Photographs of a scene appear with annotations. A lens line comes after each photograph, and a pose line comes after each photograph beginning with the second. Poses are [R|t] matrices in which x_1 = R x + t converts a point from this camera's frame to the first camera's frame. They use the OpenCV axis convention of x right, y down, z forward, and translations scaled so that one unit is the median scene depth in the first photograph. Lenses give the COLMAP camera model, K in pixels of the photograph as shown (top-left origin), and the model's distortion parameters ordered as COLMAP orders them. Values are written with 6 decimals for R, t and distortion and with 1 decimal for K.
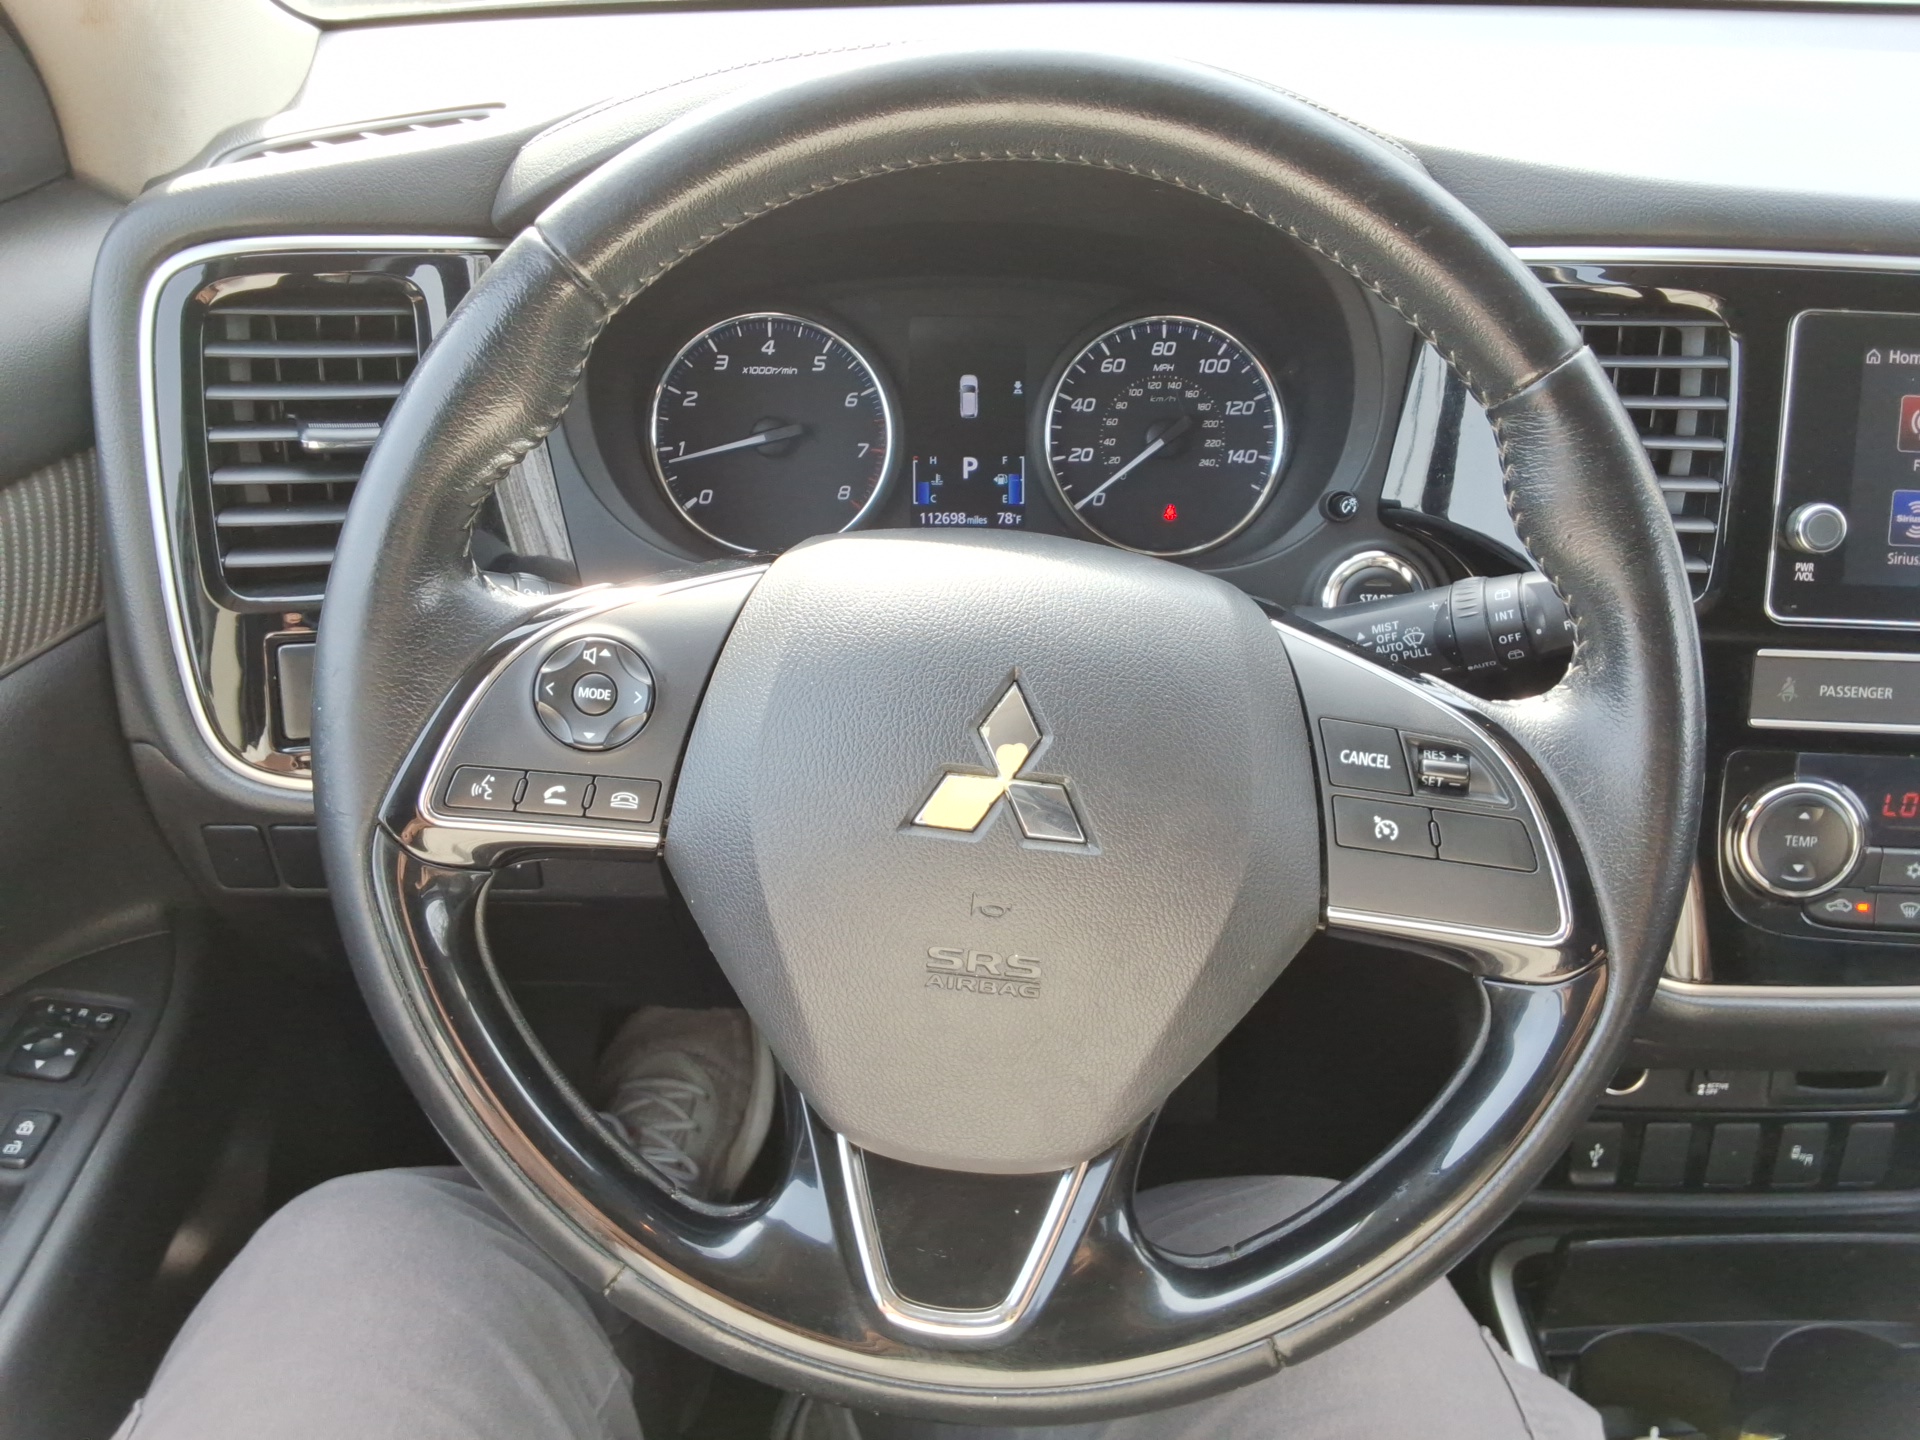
lens RADIAL K [[1537.4, 0, 977.8], [0, 1537.4, 701.8], [0, 0, 1]] dist [0.111551, -0.182979]
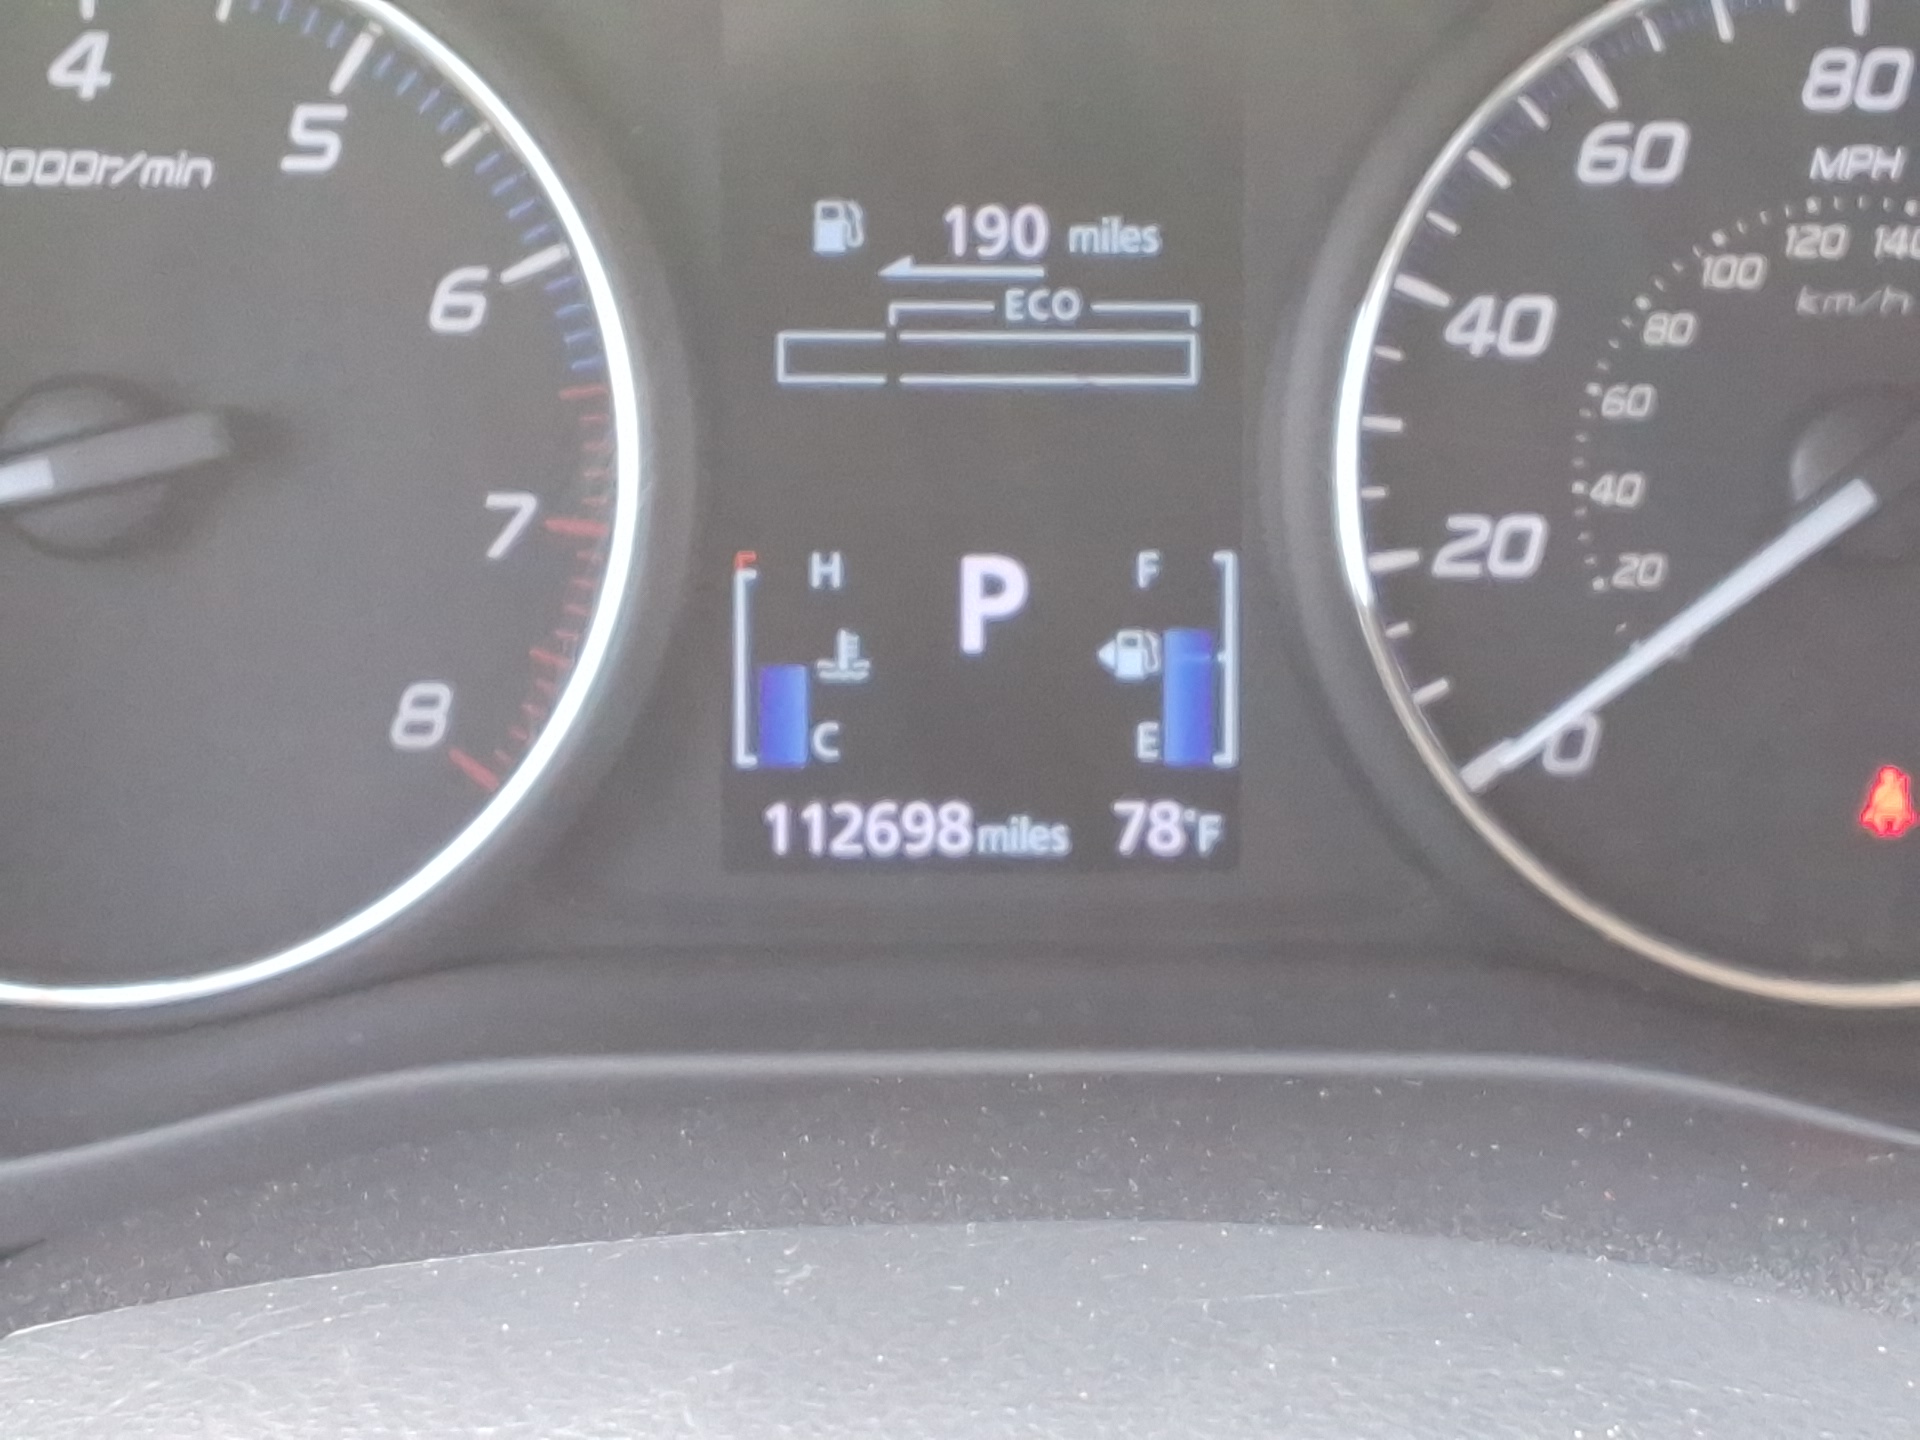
lens RADIAL K [[3814.5, 0, 992.8], [0, 3814.5, 726.3], [0, 0, 1]] dist [0.099274, 0.000000]
pose [[0.999818, 0.001973, 0.018969, -0.017257], [-0.000698, 0.997752, -0.067008, -0.109097], [-0.019059, 0.066983, 0.997572, 0.507308]]
